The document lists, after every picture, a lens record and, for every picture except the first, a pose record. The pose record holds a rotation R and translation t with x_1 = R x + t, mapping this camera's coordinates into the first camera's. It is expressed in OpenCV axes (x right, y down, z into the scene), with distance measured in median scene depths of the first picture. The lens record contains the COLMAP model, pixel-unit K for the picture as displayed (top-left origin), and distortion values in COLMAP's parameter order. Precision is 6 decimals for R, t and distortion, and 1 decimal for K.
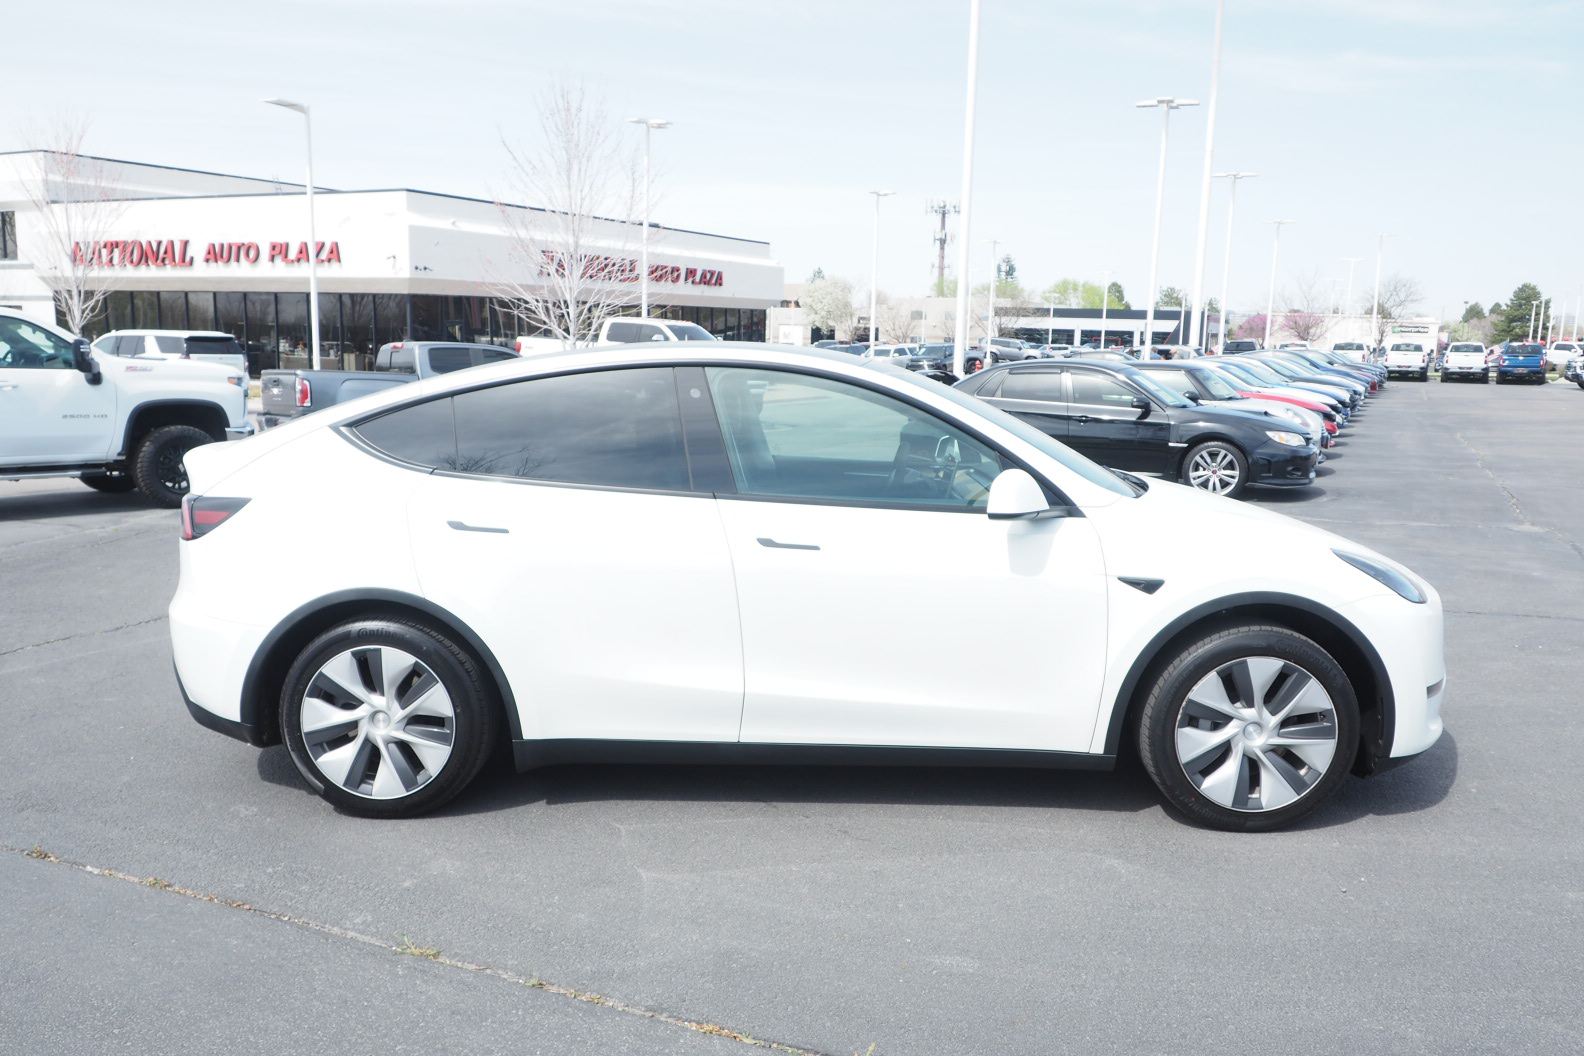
lens RADIAL K [[1268.4, 0, 757.6], [0, 1268.4, 538.0], [0, 0, 1]] dist [-0.035561, 0.014089]
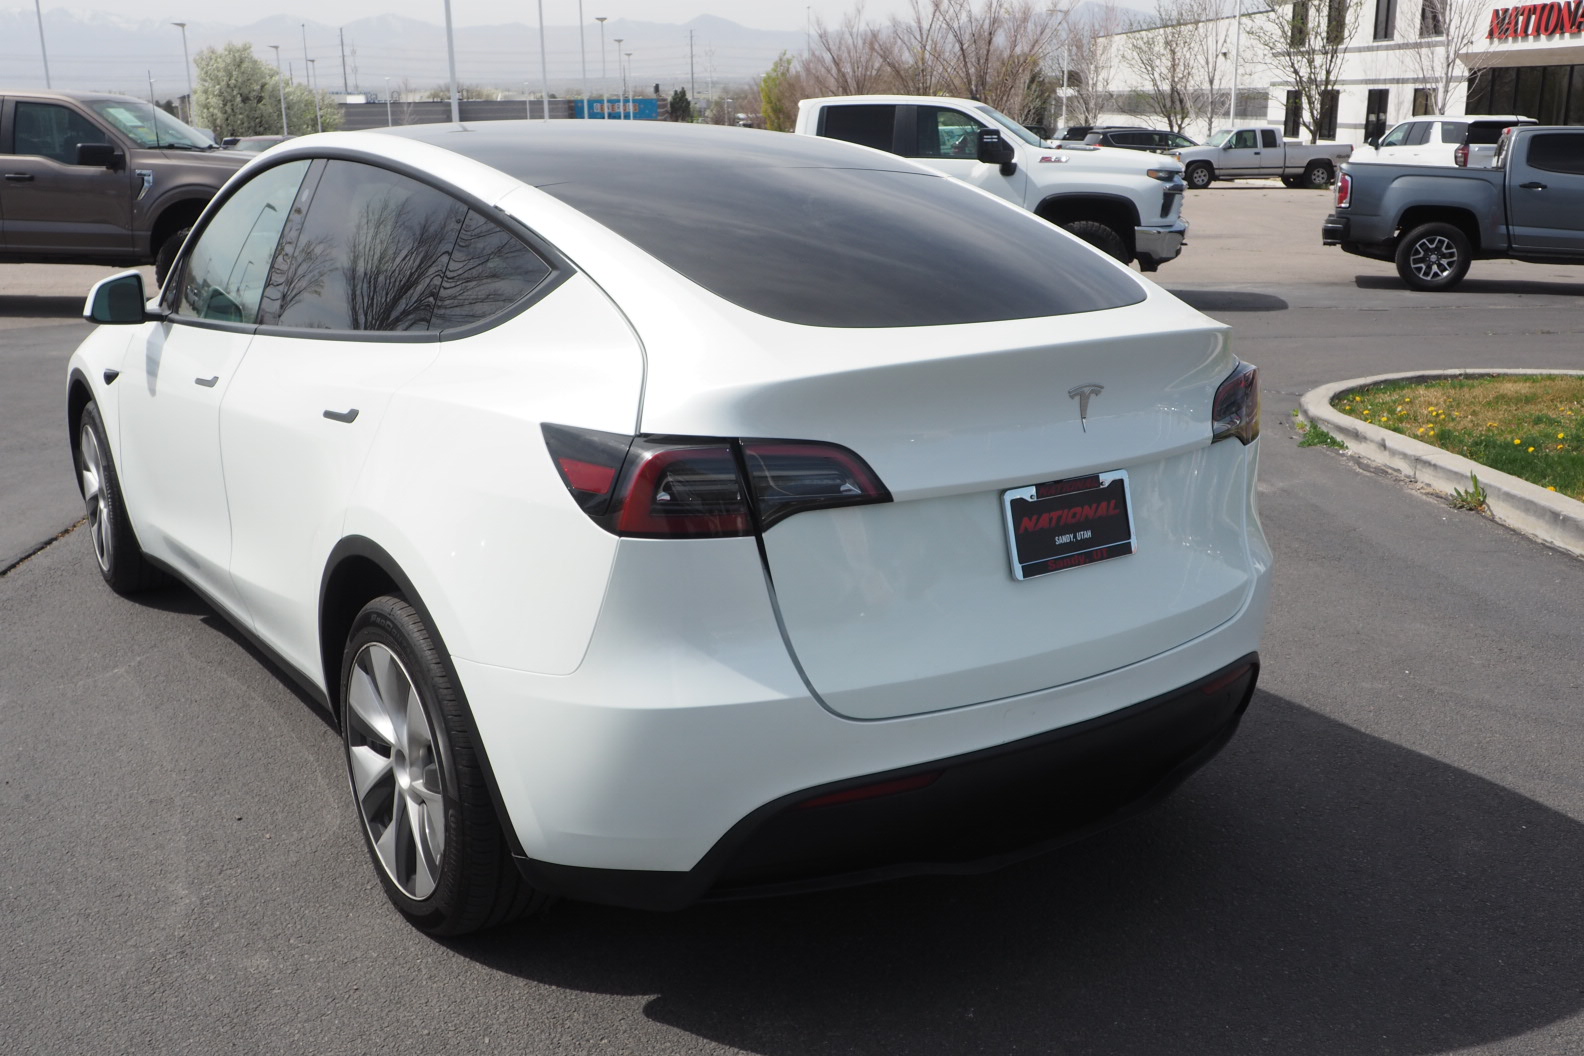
lens RADIAL K [[1462.4, 0, 787.3], [0, 1462.4, 531.1], [0, 0, 1]] dist [-0.007514, 0.000000]
pose [[0.498738, 0.212879, -0.840204, 0.148574], [-0.115946, 0.977043, 0.178725, -0.011782], [0.858963, 0.008281, 0.511971, 0.090087]]
